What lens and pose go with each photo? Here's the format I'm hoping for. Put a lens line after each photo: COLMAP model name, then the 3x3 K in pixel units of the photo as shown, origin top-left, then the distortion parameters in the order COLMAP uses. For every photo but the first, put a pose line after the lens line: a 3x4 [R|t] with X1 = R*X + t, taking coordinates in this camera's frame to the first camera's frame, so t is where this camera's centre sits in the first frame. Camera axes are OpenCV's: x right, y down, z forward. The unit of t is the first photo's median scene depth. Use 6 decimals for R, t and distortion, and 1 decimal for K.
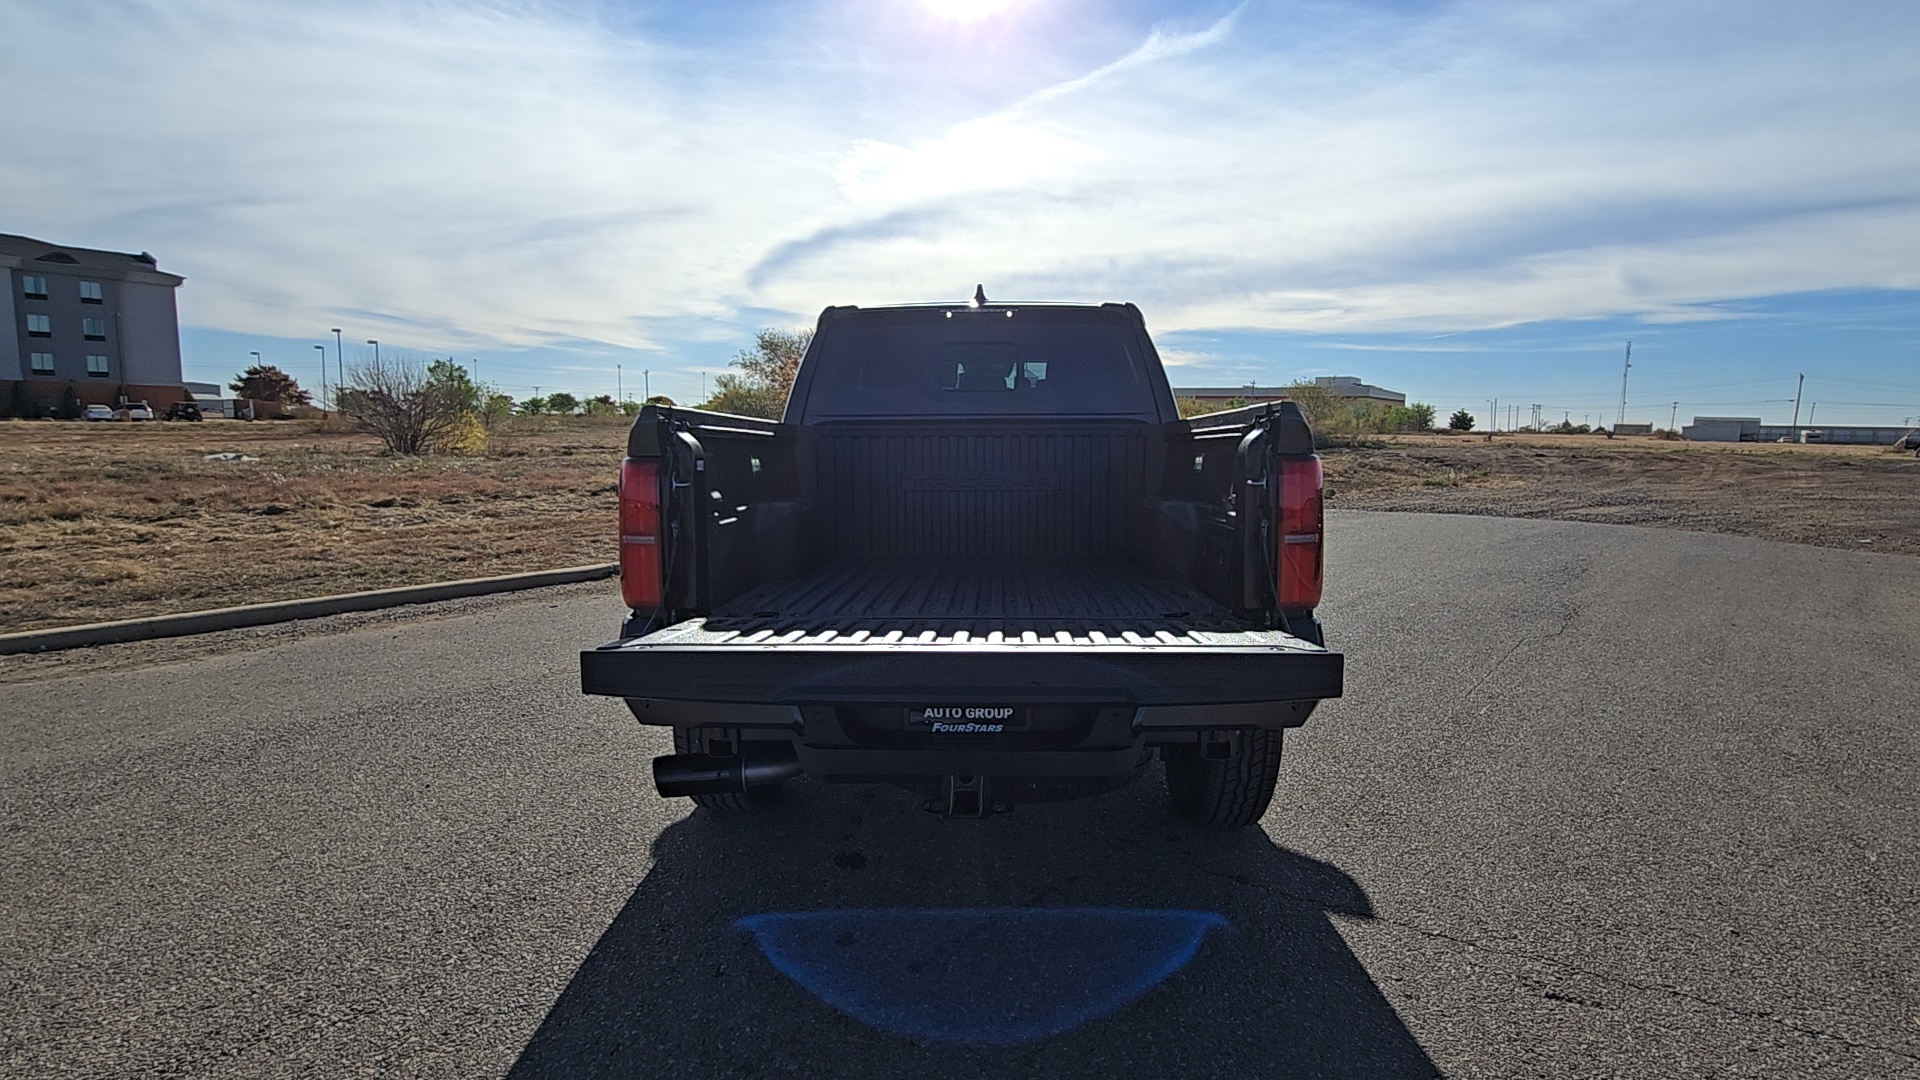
lens RADIAL K [[952.9, 0, 972.6], [0, 952.9, 590.1], [0, 0, 1]] dist [-0.001594, 0.001079]
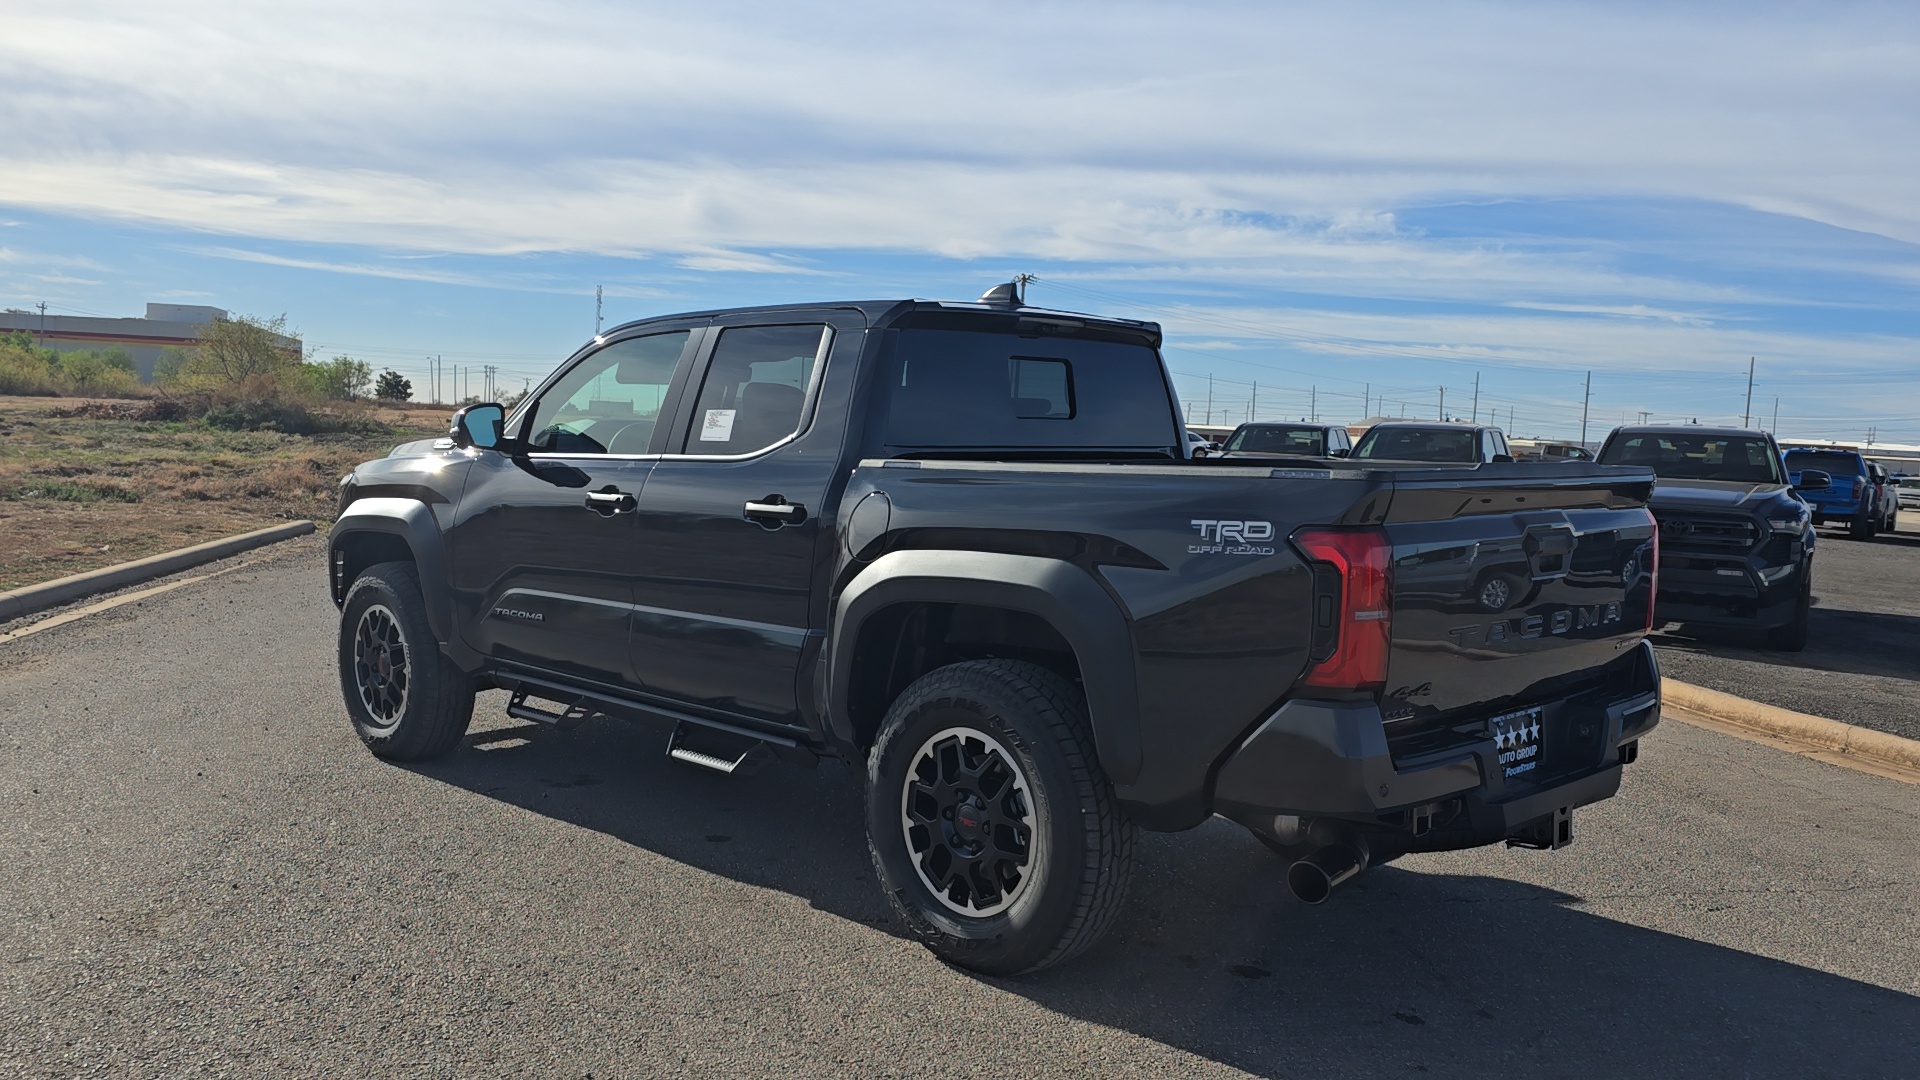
lens RADIAL K [[1583.0, 0, 957.6], [0, 1583.0, 552.4], [0, 0, 1]] dist [-0.002025, -0.005332]
pose [[0.678418, -0.043297, 0.733399, -0.110303], [0.092884, 0.995306, -0.027162, -0.006756], [-0.728781, 0.086548, 0.679255, 0.015601]]
